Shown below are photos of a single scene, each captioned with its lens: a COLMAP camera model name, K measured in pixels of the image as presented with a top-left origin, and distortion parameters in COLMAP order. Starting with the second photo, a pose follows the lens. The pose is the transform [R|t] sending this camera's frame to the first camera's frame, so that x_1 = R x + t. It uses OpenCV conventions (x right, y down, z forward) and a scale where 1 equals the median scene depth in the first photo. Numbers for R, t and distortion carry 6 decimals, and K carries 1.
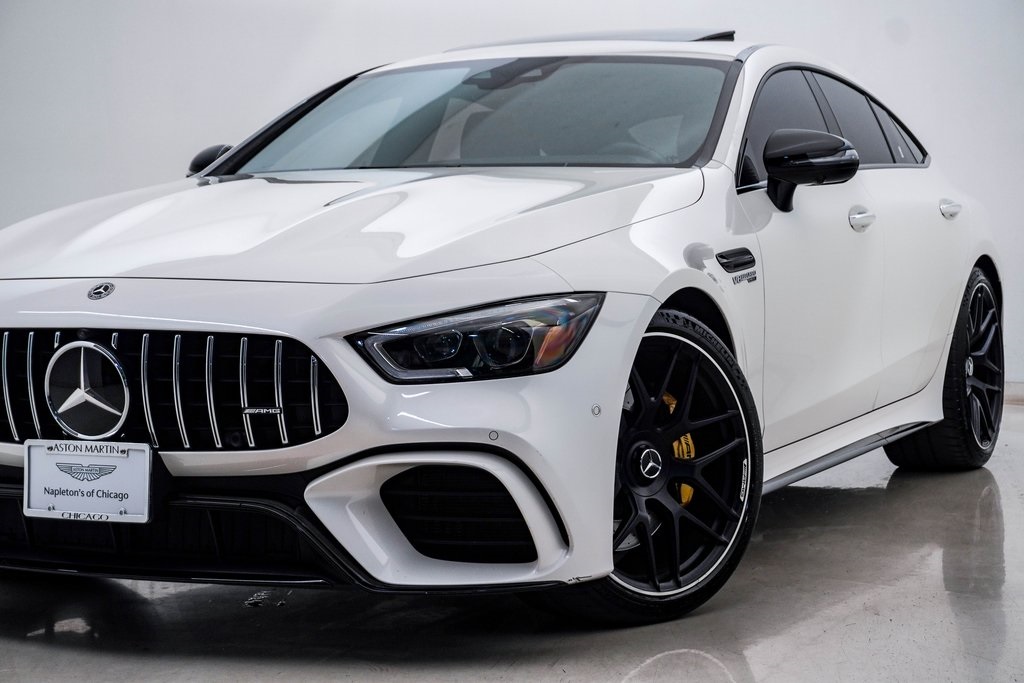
lens RADIAL K [[2180.1, 0, 509.3], [0, 2180.1, 342.3], [0, 0, 1]] dist [0.013613, 0.000000]
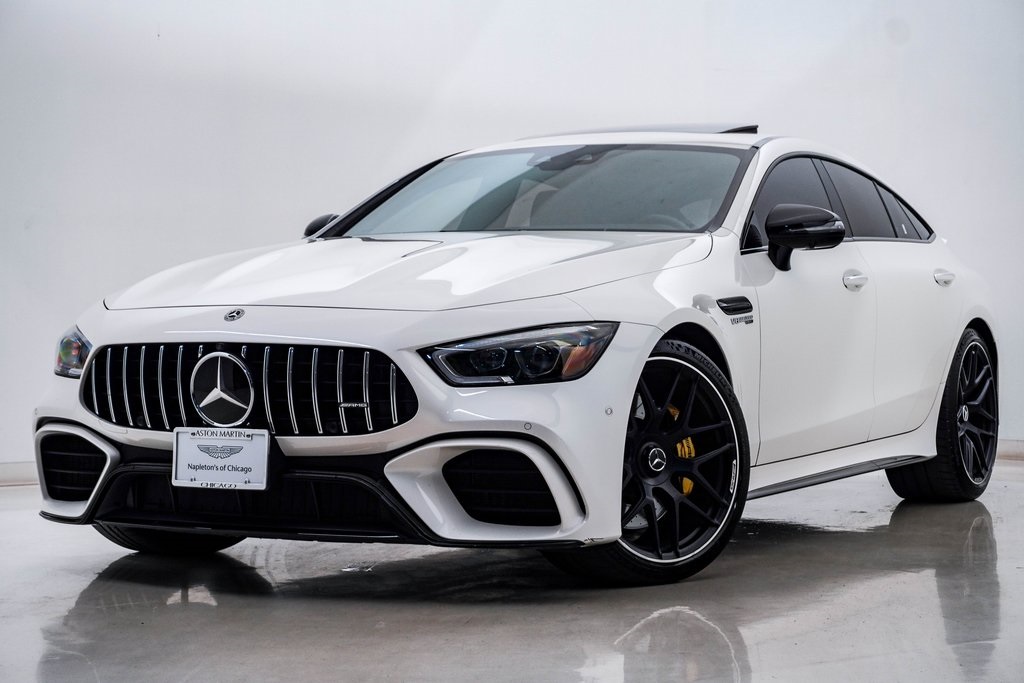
lens RADIAL K [[2180.1, 0, 510.7], [0, 2180.1, 341.6], [0, 0, 1]] dist [0.013613, 0.000000]
pose [[0.998536, 0.014117, -0.052226, 0.048598], [-0.016416, 0.998903, -0.043854, 0.047648], [0.051550, 0.044647, 0.997672, -0.304854]]
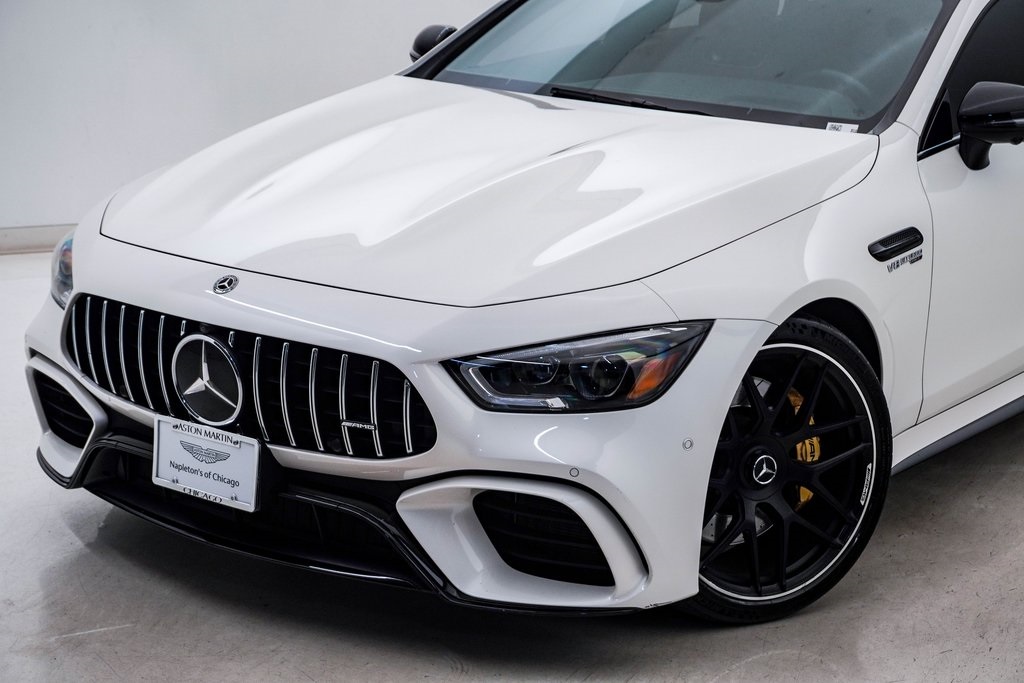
lens RADIAL K [[2180.1, 0, 509.7], [0, 2180.1, 346.7], [0, 0, 1]] dist [0.013613, 0.000000]
pose [[0.978594, 0.090344, -0.184913, 0.141478], [-0.055402, 0.980971, 0.186083, -0.196076], [0.198205, -0.171855, 0.964977, 0.014723]]
